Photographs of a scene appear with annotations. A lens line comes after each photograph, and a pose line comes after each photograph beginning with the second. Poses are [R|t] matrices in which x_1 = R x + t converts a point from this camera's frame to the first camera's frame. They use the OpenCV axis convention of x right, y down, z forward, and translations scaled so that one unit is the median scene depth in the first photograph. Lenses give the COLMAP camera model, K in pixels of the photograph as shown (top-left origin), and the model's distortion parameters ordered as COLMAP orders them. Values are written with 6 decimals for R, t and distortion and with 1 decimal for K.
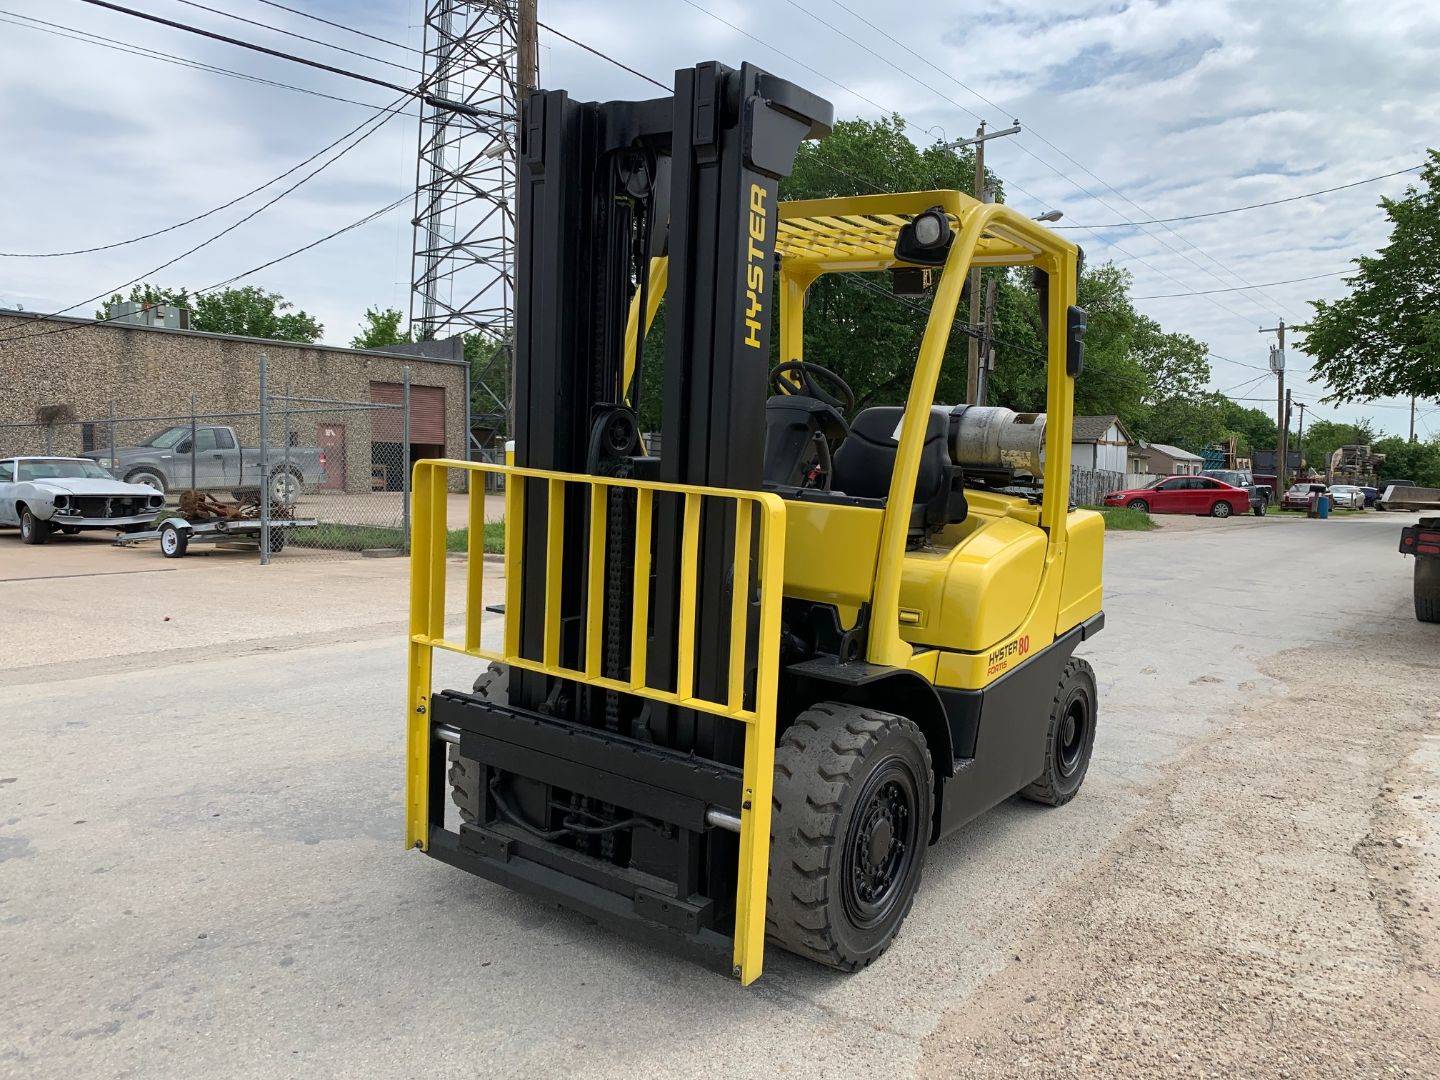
lens RADIAL K [[1082.9, 0, 720.0], [0, 1082.9, 540.0], [0, 0, 1]] dist [-0.000862, -0.011242]
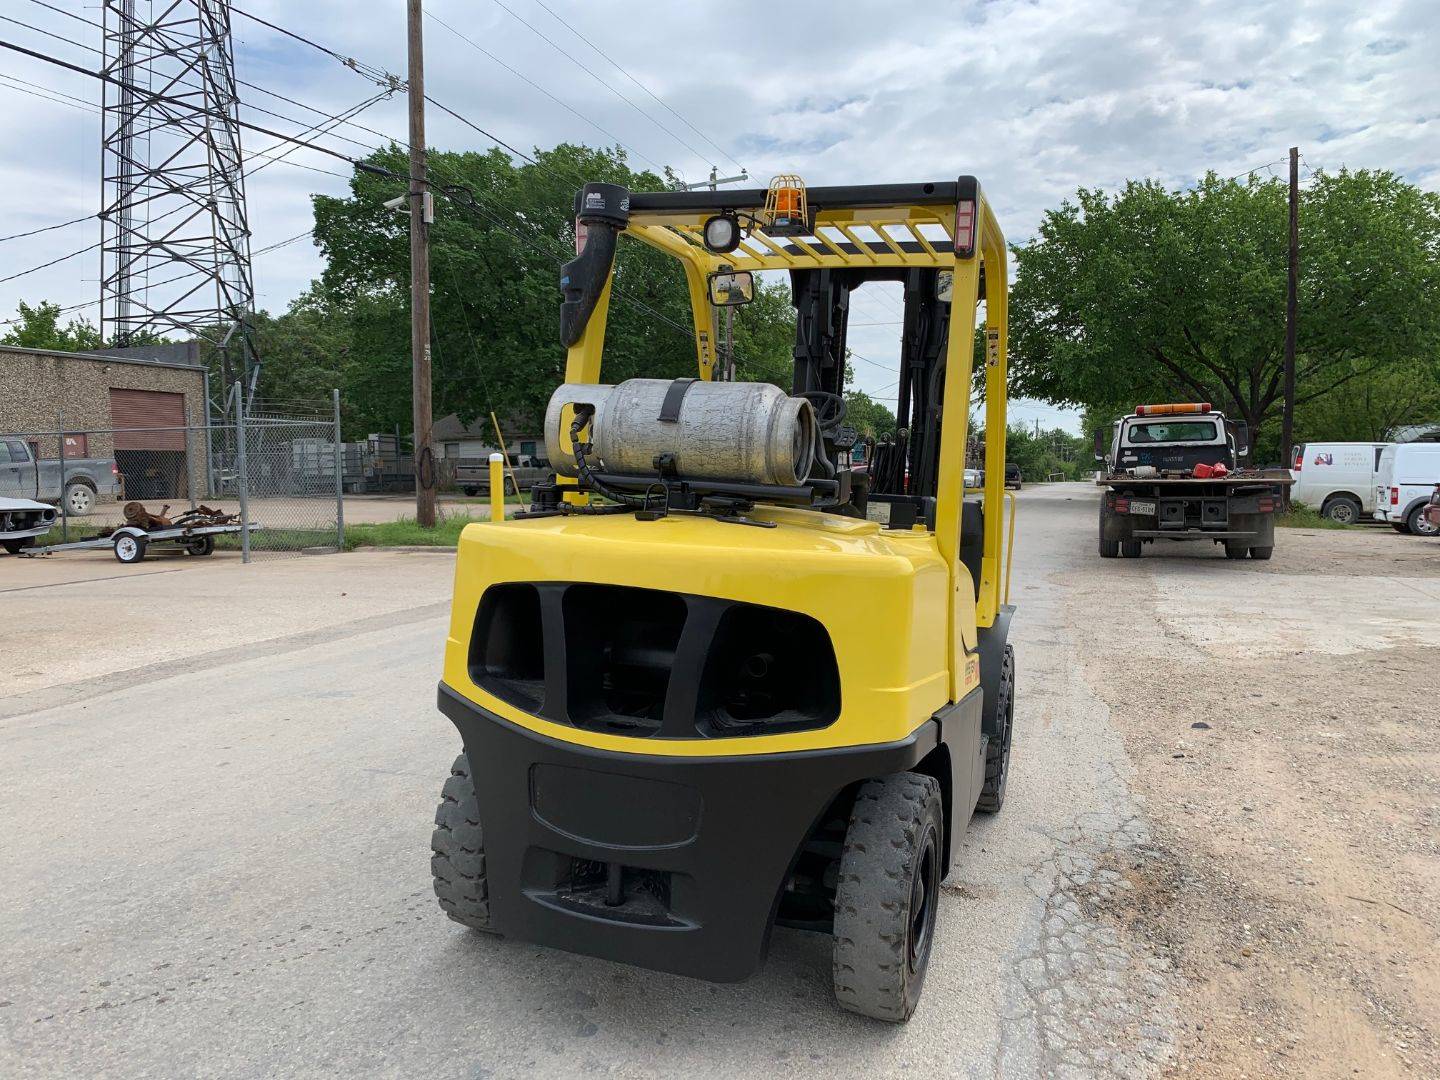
lens RADIAL K [[1082.9, 0, 720.0], [0, 1082.9, 540.0], [0, 0, 1]] dist [-0.000862, -0.011242]
pose [[0.950212, -0.042912, 0.308635, -0.101008], [0.041611, 0.999076, 0.010801, 0.002060], [-0.308813, 0.002580, 0.951119, -0.087449]]
